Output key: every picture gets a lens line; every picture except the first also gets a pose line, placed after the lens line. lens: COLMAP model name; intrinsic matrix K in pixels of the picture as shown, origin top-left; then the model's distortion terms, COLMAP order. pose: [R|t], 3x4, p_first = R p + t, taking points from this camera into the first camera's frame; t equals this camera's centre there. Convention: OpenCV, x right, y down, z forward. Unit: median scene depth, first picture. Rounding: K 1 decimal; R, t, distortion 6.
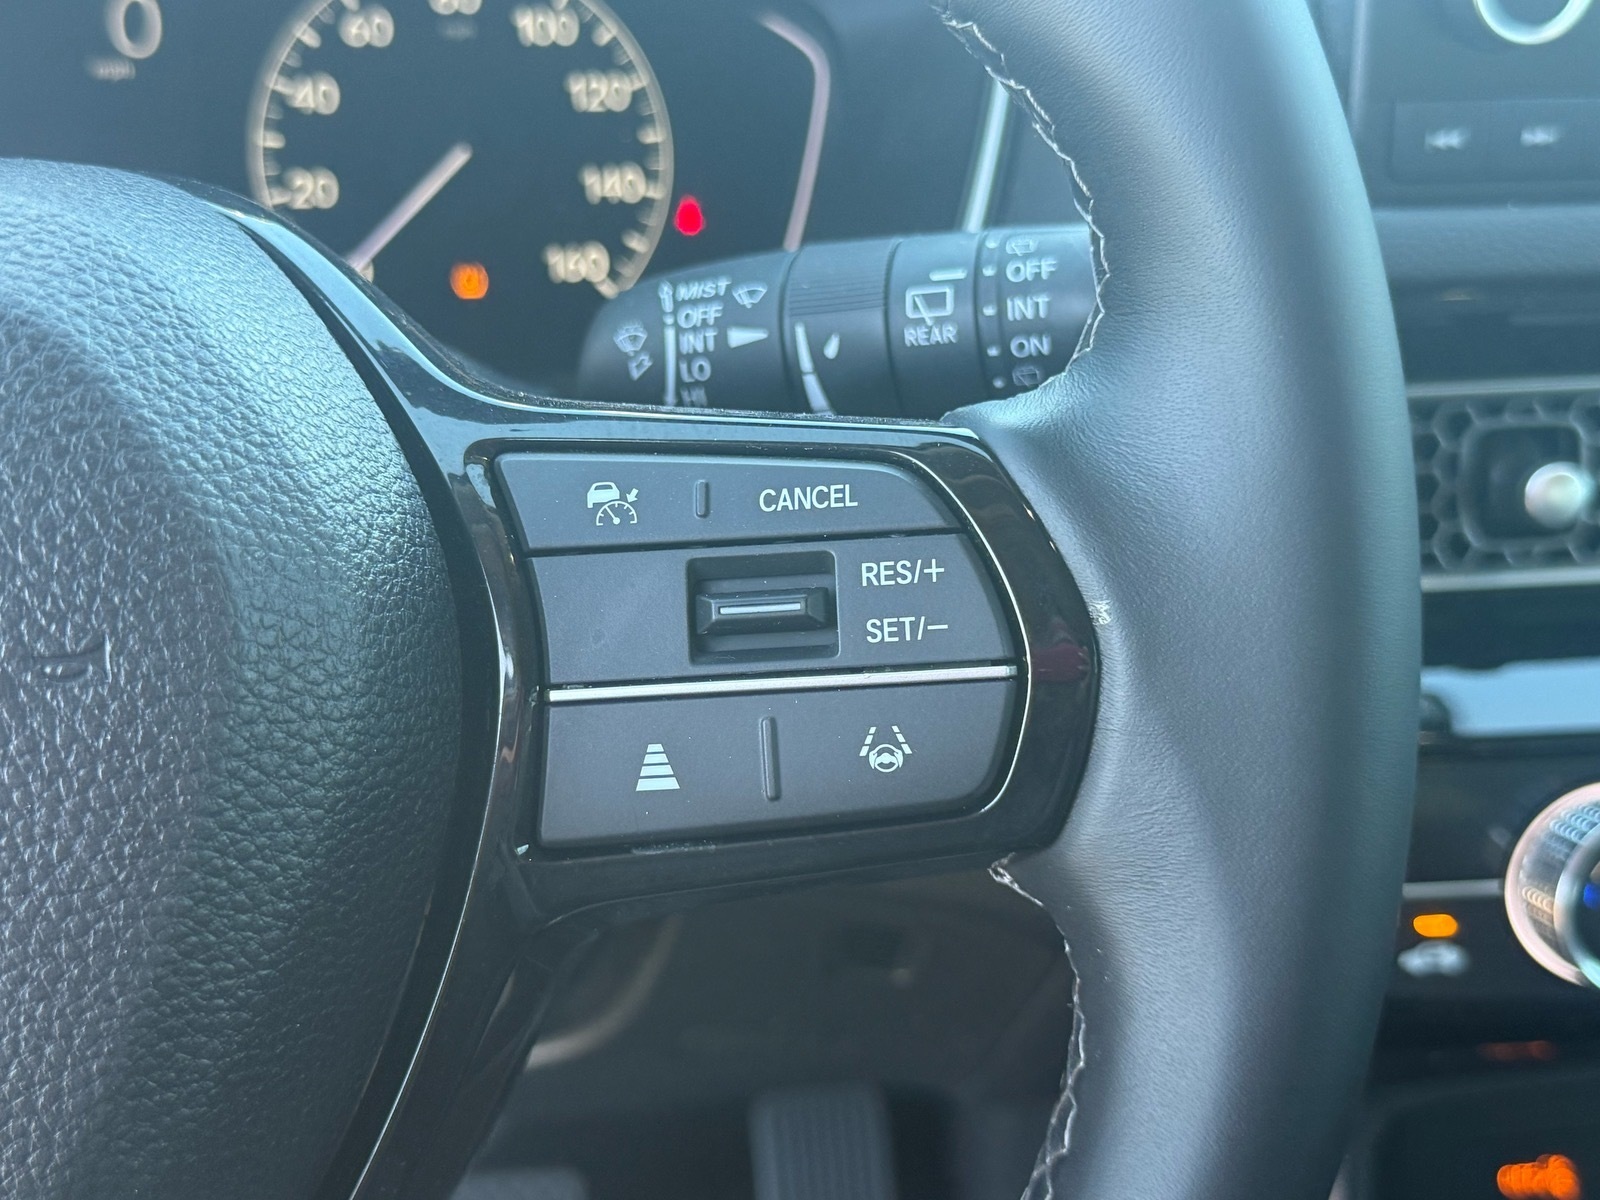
lens RADIAL K [[2178.1, 0, 805.7], [0, 2178.1, 597.2], [0, 0, 1]] dist [0.123276, 0.000000]
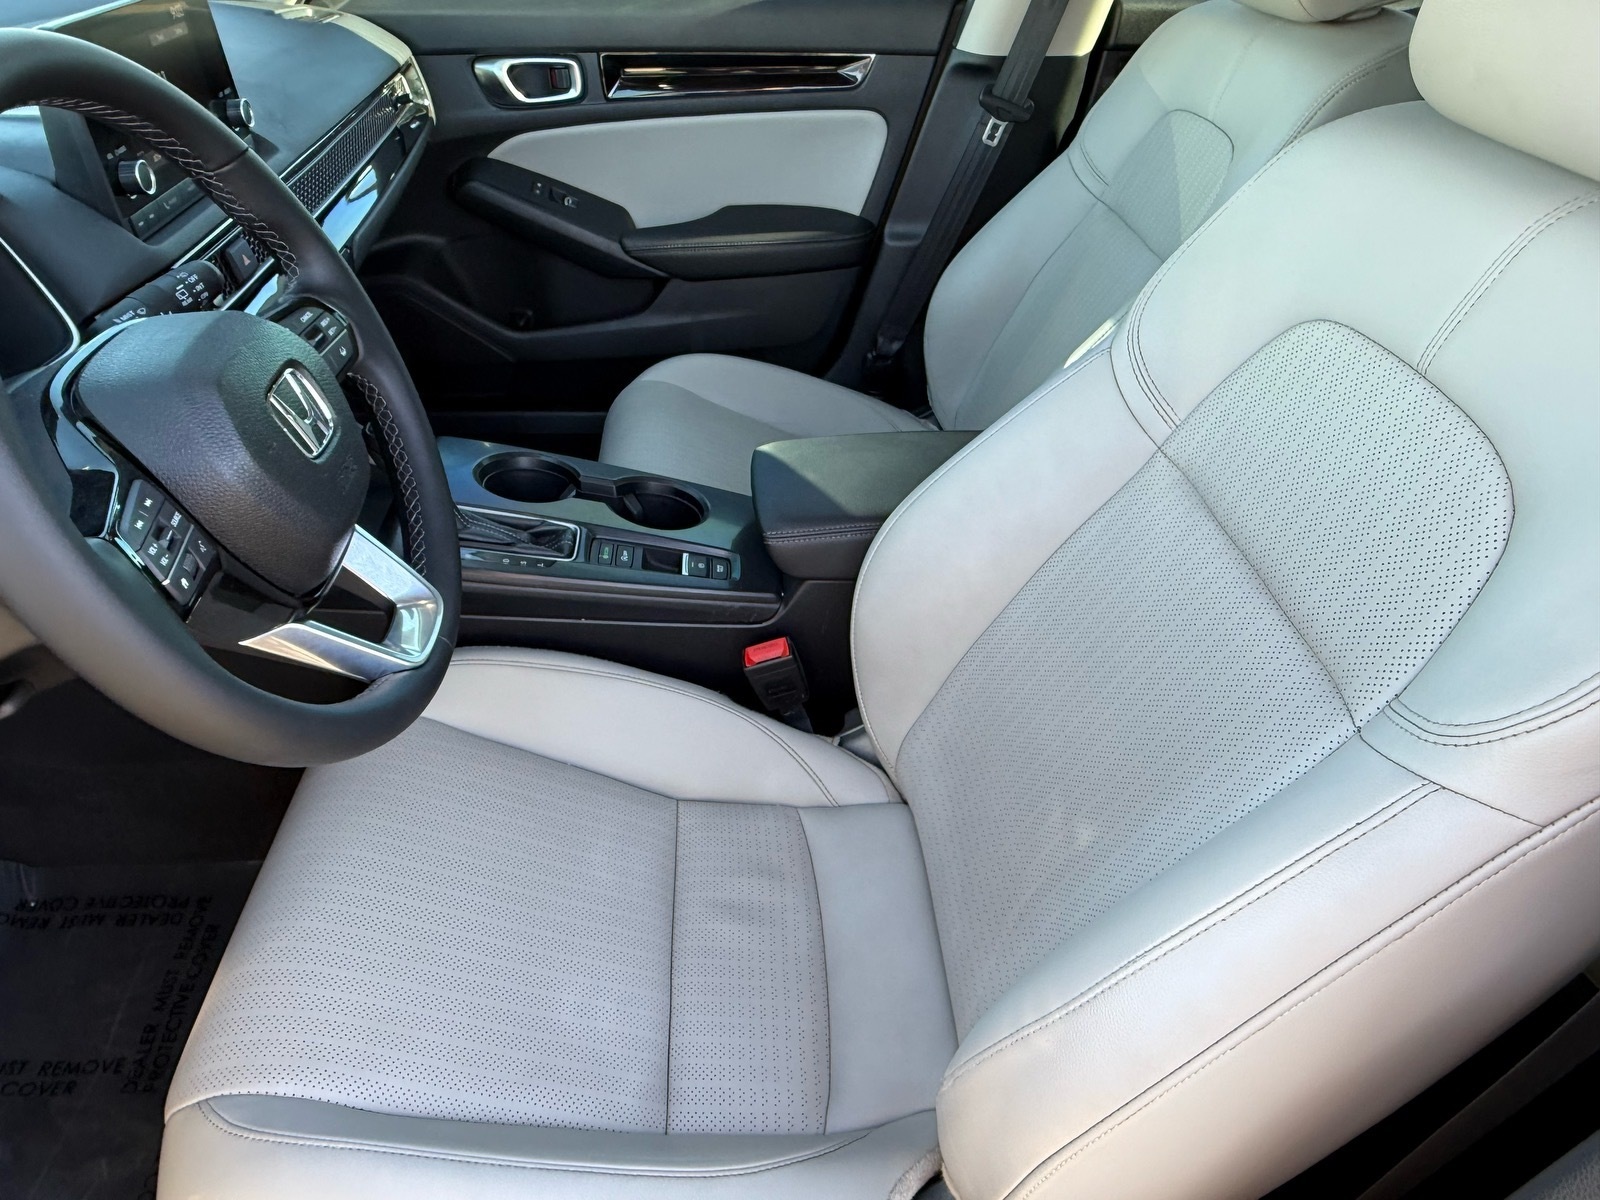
lens RADIAL K [[1066.7, 0, 785.5], [0, 1066.7, 621.3], [0, 0, 1]] dist [-0.001321, 0.001968]
pose [[0.086954, -0.596519, 0.797875, -1.177553], [0.328117, 0.773369, 0.542439, -0.242725], [-0.940626, 0.214629, 0.262976, -0.310873]]
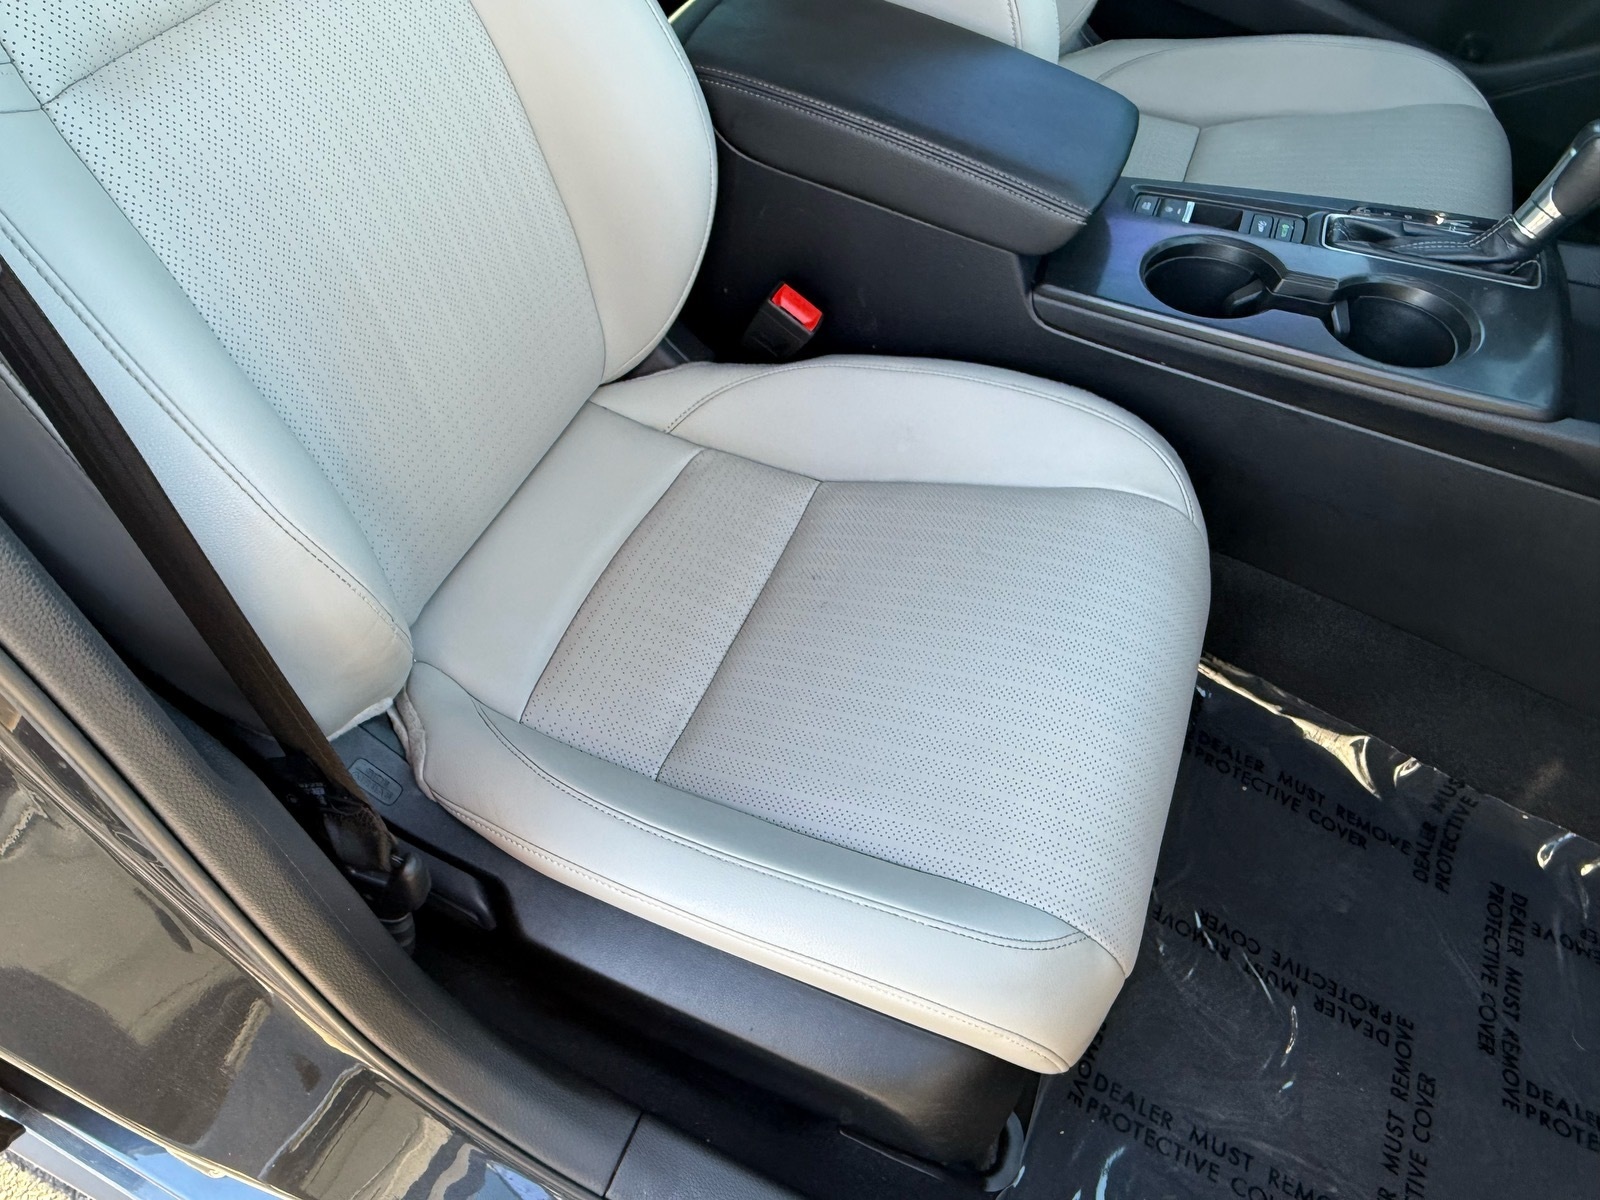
lens RADIAL K [[1066.7, 0, 727.1], [0, 1066.7, 601.0], [0, 0, 1]] dist [-0.001321, 0.001968]
pose [[-0.536347, 0.650936, -0.537229, 2.155940], [-0.400932, 0.363619, 0.840854, -0.230325], [0.742688, 0.666381, 0.065955, 0.111526]]
